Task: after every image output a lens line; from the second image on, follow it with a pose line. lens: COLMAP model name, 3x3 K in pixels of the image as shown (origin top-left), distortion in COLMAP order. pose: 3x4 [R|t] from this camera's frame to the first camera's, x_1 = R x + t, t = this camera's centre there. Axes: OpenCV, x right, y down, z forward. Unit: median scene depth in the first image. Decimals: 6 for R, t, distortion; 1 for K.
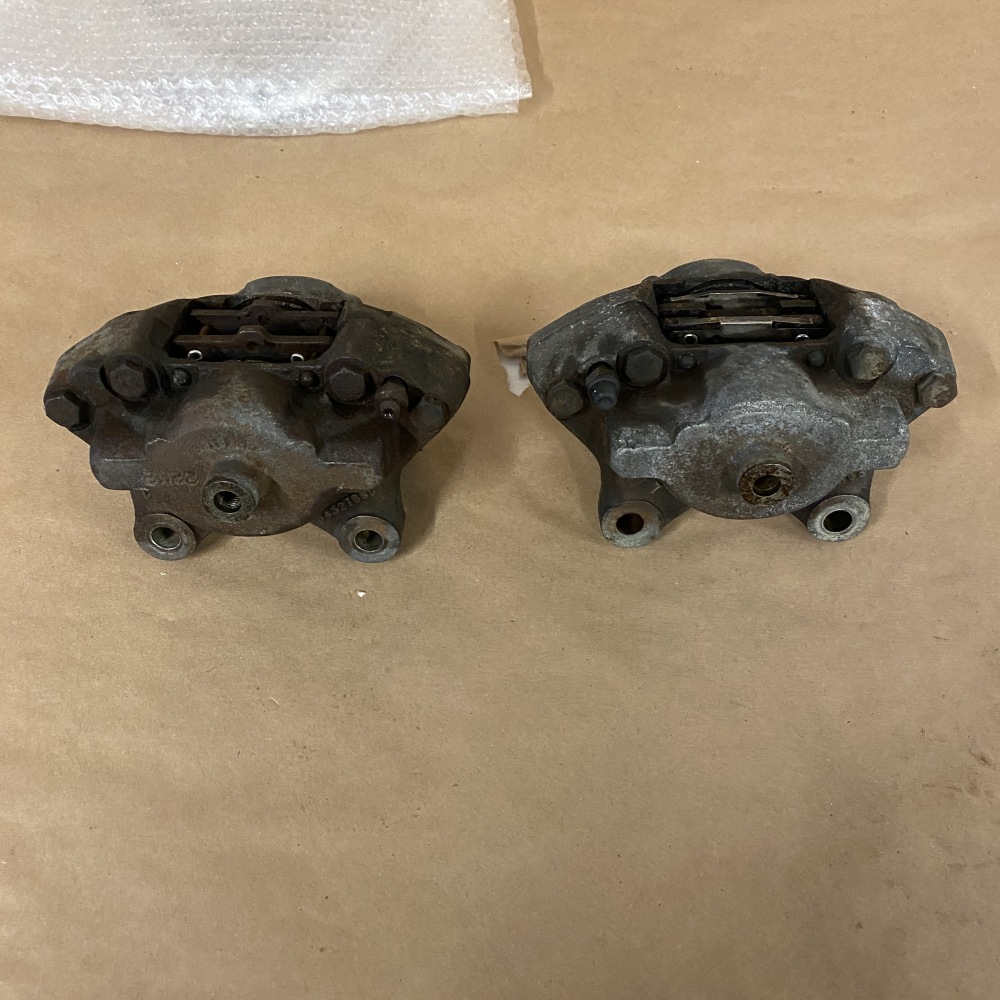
lens RADIAL K [[918.6, 0, 500.0], [0, 918.6, 500.0], [0, 0, 1]] dist [0.005447, -0.097348]
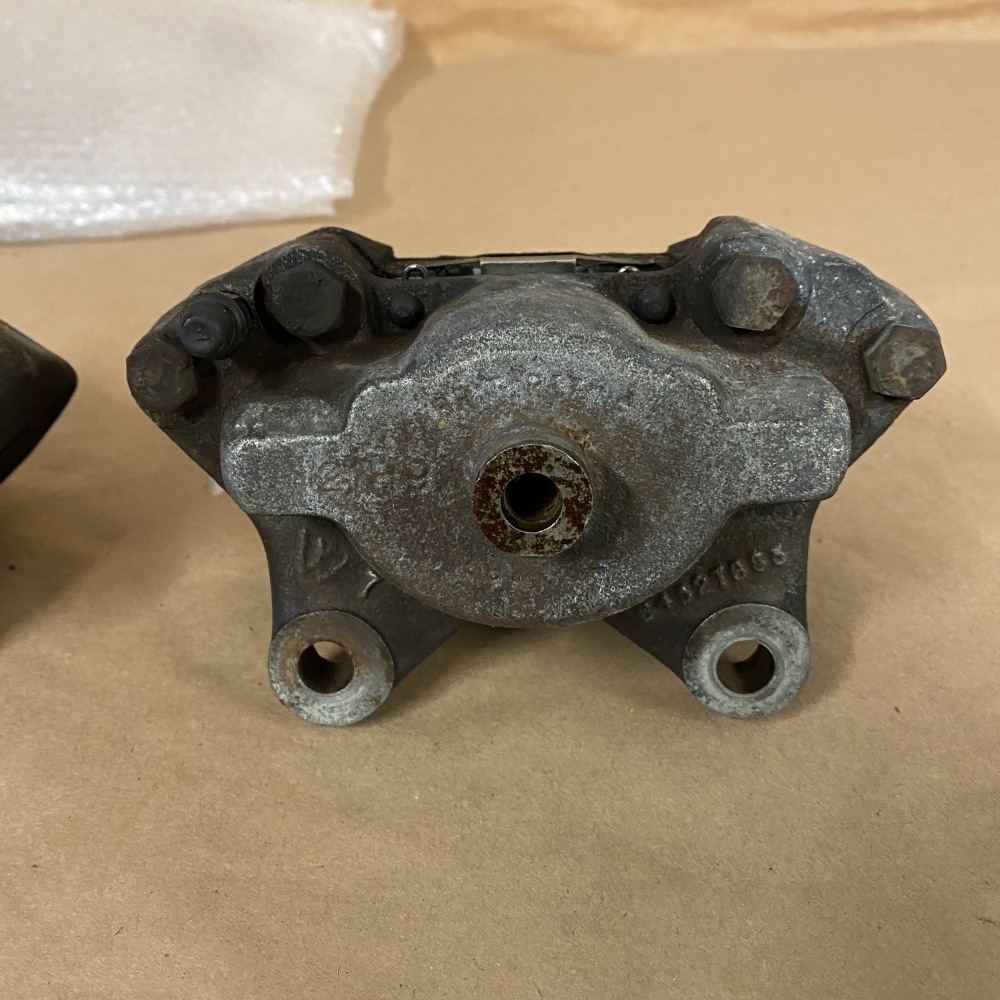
lens RADIAL K [[997.7, 0, 500.0], [0, 997.7, 500.0], [0, 0, 1]] dist [0.186498, -0.577265]
pose [[0.999725, 0.022393, -0.007000, 0.269569], [-0.023399, 0.929785, -0.367359, 0.158141], [-0.001717, 0.367422, 0.930053, 0.528000]]
